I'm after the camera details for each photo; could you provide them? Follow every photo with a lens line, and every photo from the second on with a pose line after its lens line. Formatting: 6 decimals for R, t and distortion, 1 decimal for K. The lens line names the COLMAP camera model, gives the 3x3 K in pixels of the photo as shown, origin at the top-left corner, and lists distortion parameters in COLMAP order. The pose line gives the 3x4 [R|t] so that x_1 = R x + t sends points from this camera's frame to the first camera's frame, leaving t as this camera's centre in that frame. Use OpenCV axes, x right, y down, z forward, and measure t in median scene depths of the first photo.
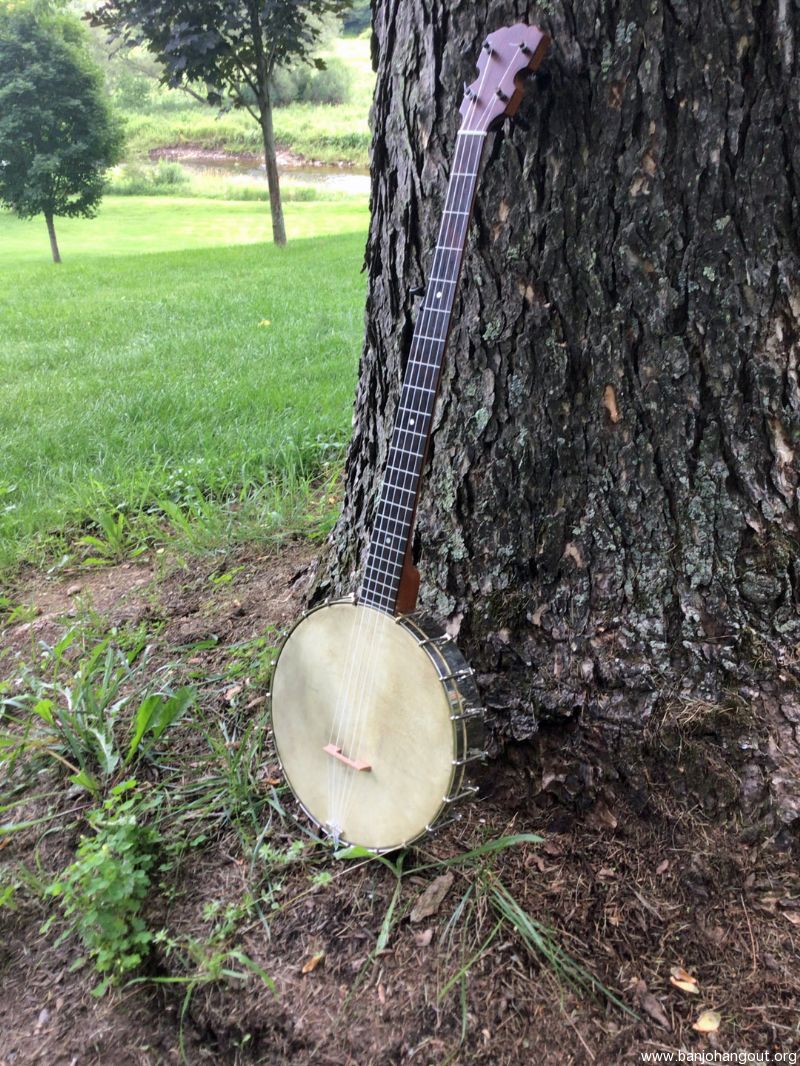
lens RADIAL K [[1027.0, 0, 400.0], [0, 1027.0, 533.0], [0, 0, 1]] dist [0.096392, -0.213454]
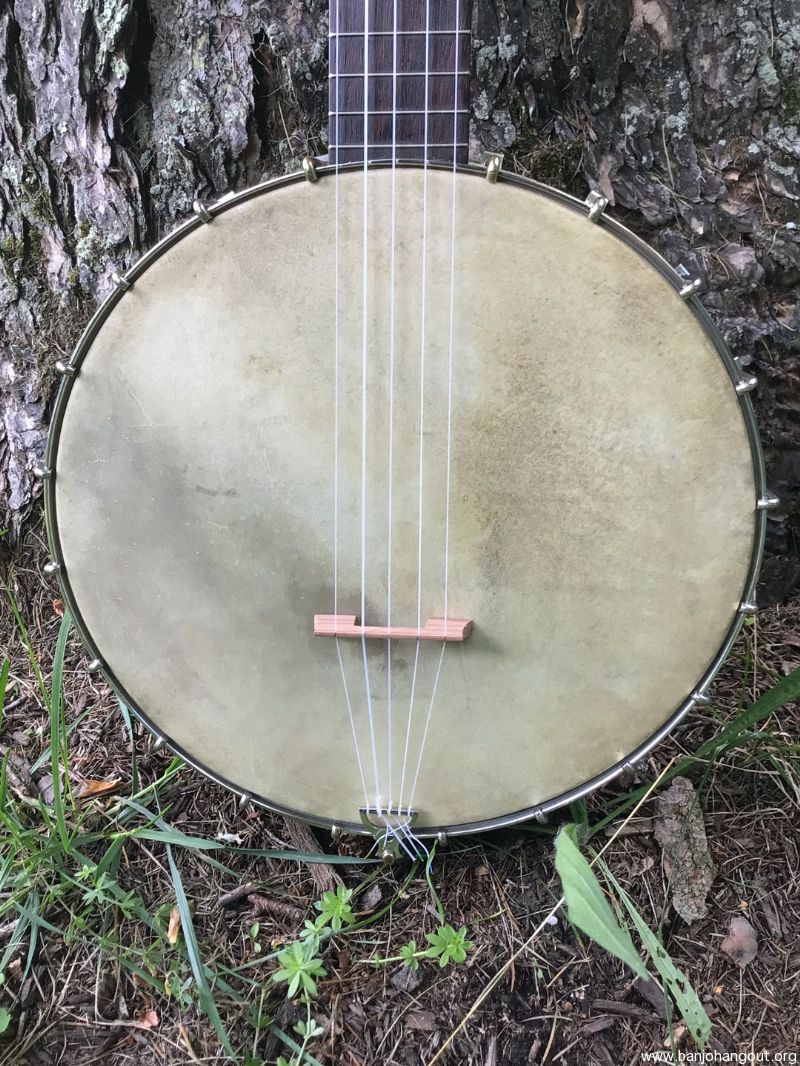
lens RADIAL K [[1027.0, 0, 400.0], [0, 1027.0, 533.0], [0, 0, 1]] dist [0.096392, -0.213454]
pose [[0.797292, -0.328071, 0.506651, -0.225123], [0.255439, 0.943912, 0.209237, 0.112073], [-0.546879, -0.037405, 0.836376, 0.700241]]
